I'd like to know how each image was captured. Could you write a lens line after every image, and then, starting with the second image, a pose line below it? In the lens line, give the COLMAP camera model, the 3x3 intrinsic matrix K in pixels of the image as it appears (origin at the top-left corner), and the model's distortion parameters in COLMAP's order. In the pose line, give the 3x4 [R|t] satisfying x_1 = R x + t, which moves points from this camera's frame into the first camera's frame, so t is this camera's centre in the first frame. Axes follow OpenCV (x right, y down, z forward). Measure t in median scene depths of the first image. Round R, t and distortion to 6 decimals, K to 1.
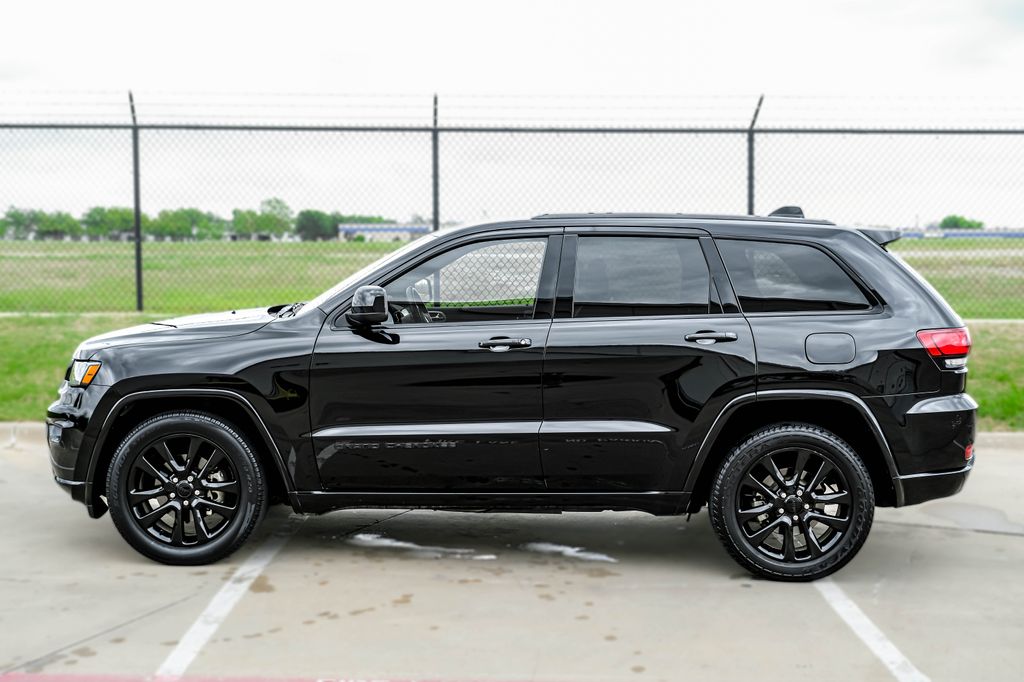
lens RADIAL K [[1468.5, 0, 512.0], [0, 1468.5, 341.0], [0, 0, 1]] dist [0.028649, -0.024841]
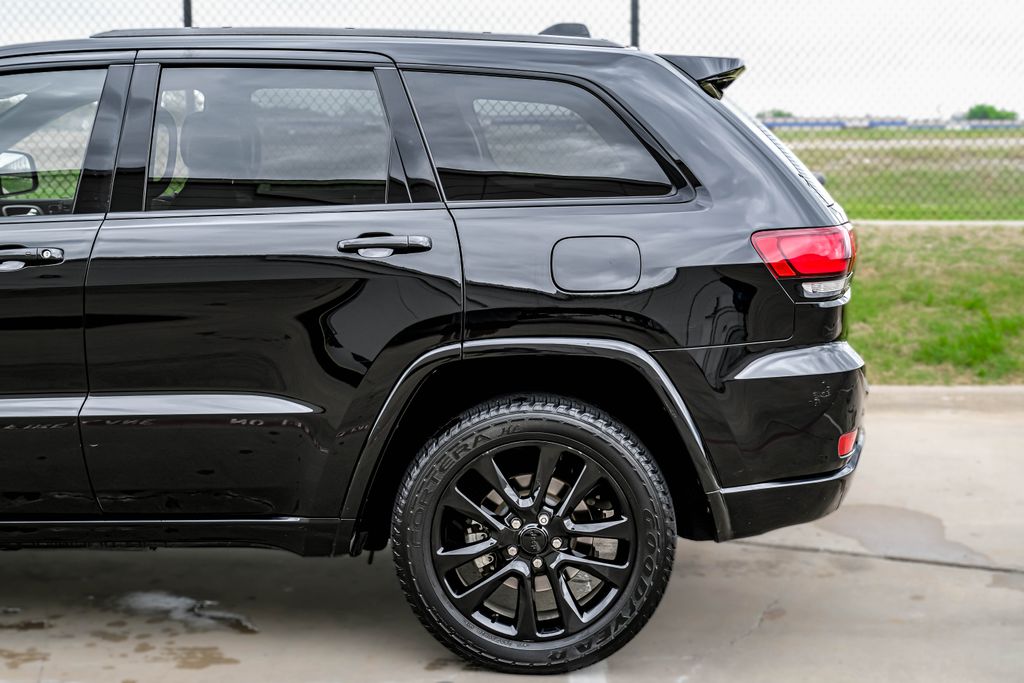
lens RADIAL K [[1664.4, 0, 512.0], [0, 1664.4, 341.5], [0, 0, 1]] dist [0.014178, 0.067290]
pose [[0.999919, -0.003849, 0.012166, 0.160117], [0.003207, 0.998622, 0.052375, 0.001075], [-0.012350, -0.052331, 0.998553, 0.331576]]
